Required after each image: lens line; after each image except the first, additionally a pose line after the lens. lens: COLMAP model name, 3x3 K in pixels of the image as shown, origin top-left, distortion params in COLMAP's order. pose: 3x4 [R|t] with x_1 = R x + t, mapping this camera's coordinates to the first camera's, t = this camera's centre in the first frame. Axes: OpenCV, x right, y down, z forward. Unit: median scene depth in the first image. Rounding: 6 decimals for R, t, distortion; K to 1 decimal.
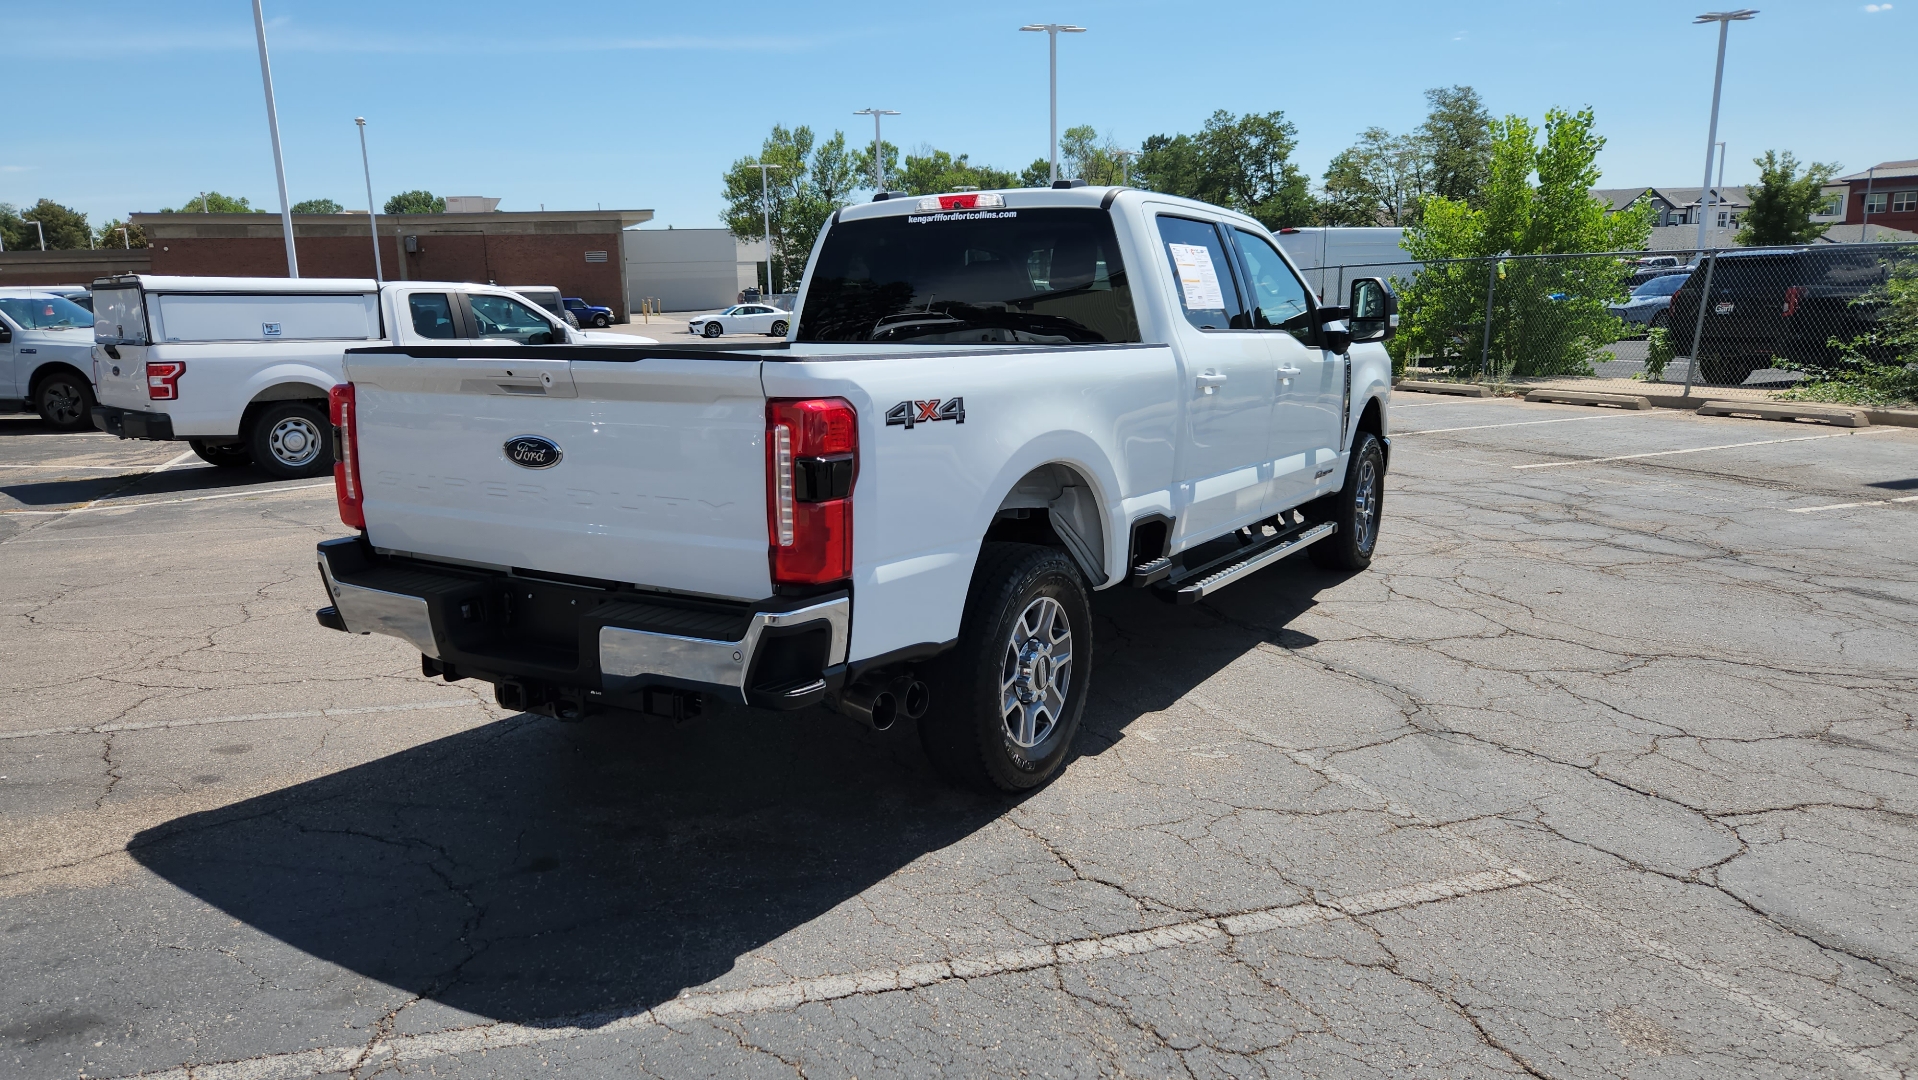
lens RADIAL K [[1285.6, 0, 931.1], [0, 1285.6, 556.4], [0, 0, 1]] dist [0.069112, -0.056122]
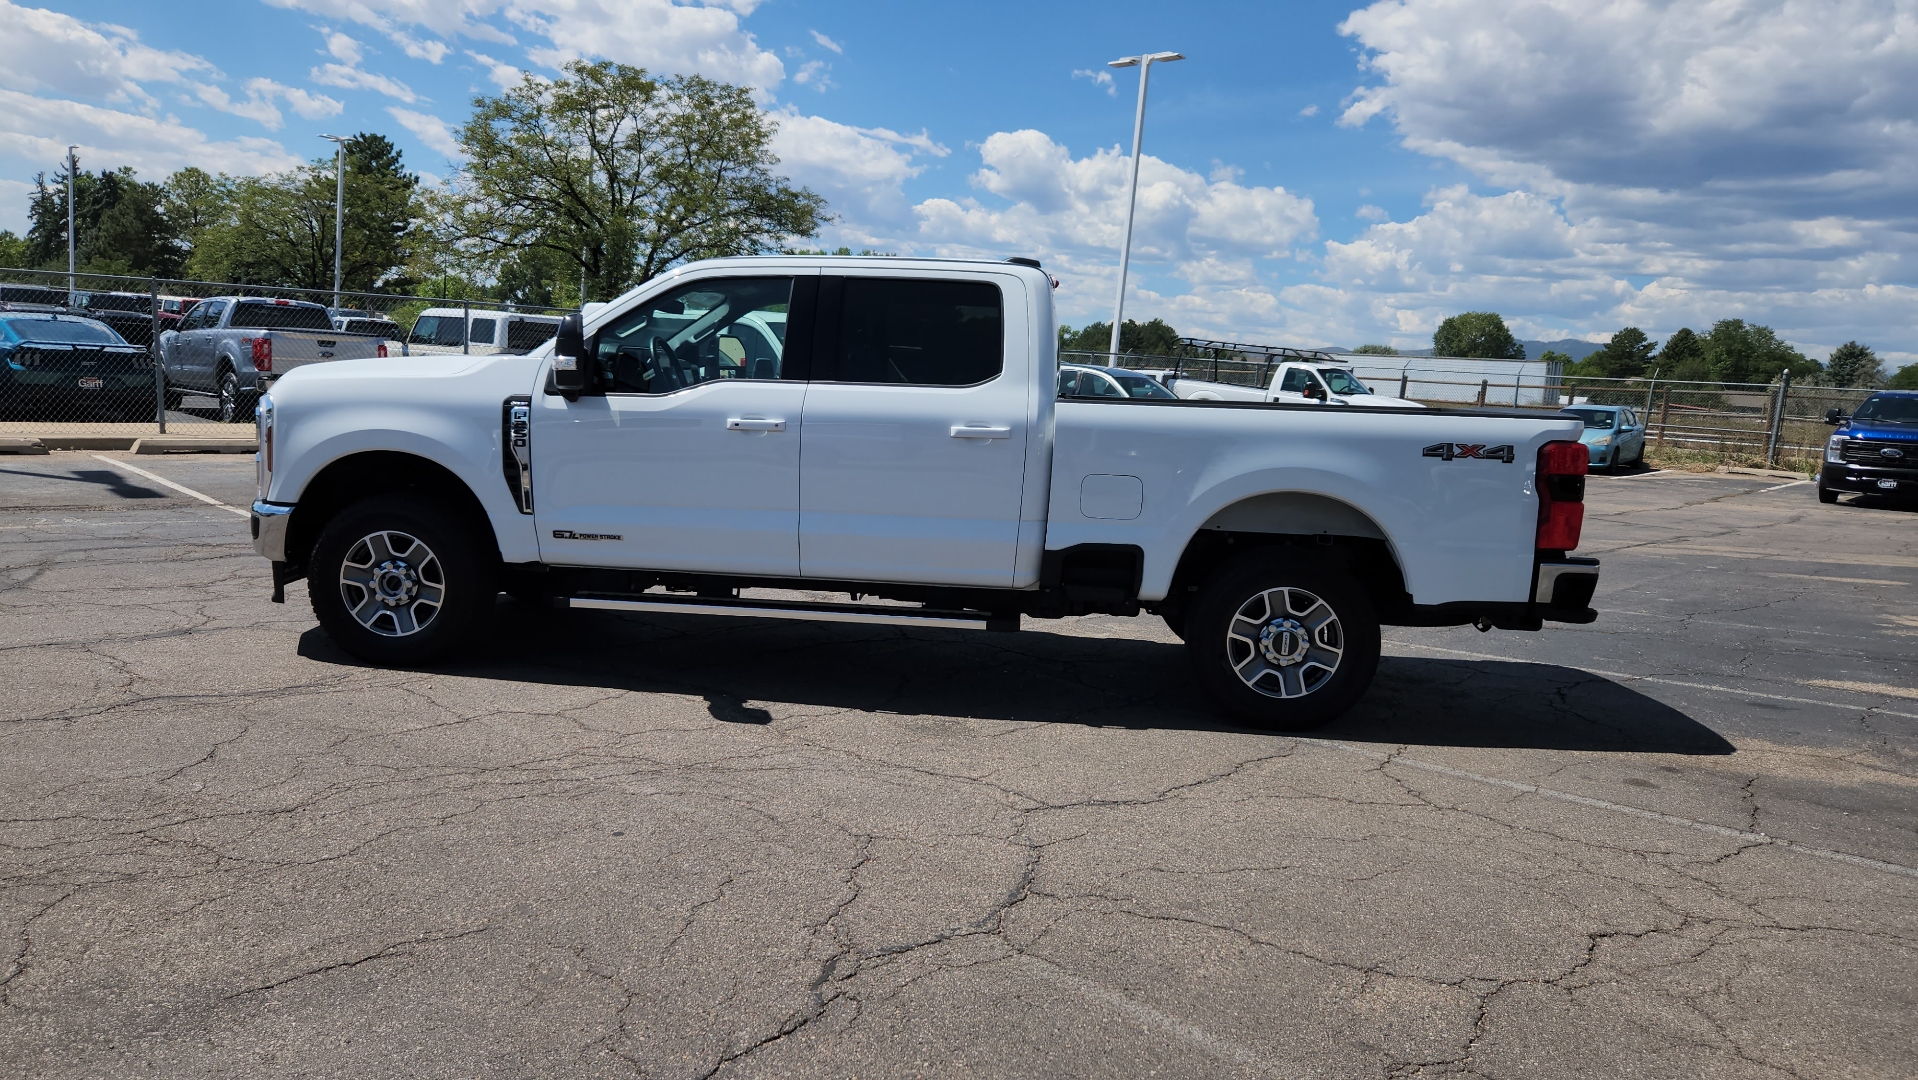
lens RADIAL K [[1285.6, 0, 924.7], [0, 1285.6, 539.6], [0, 0, 1]] dist [0.069112, -0.056122]
pose [[-0.452809, -0.126564, 0.882579, -1.007339], [0.124098, 0.971293, 0.202954, -0.293568], [-0.882929, 0.201426, -0.424104, 1.633024]]
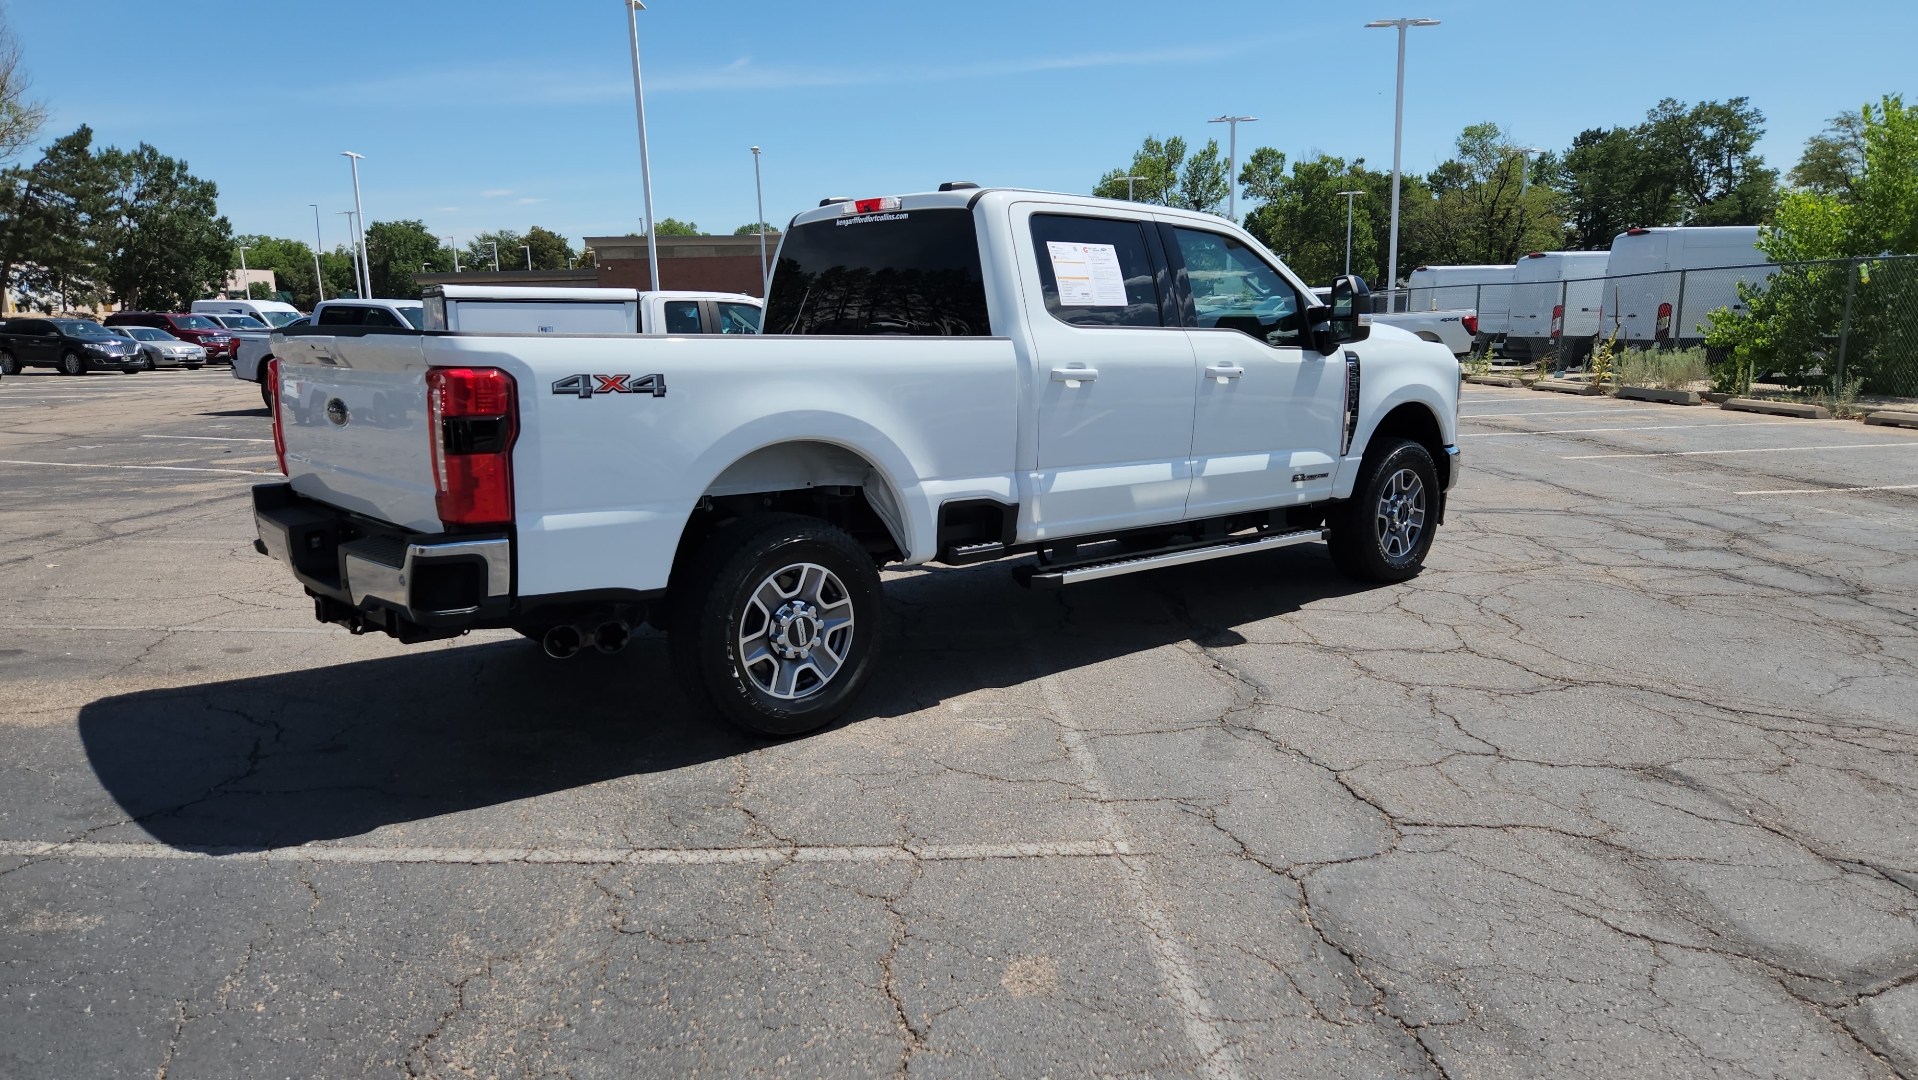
lens RADIAL K [[1285.6, 0, 944.7], [0, 1285.6, 566.4], [0, 0, 1]] dist [0.069112, -0.056122]
pose [[0.957330, 0.057726, -0.283173, 0.394050], [-0.058414, 0.998274, 0.006021, 0.016086], [0.283032, 0.010777, 0.959050, -0.014304]]
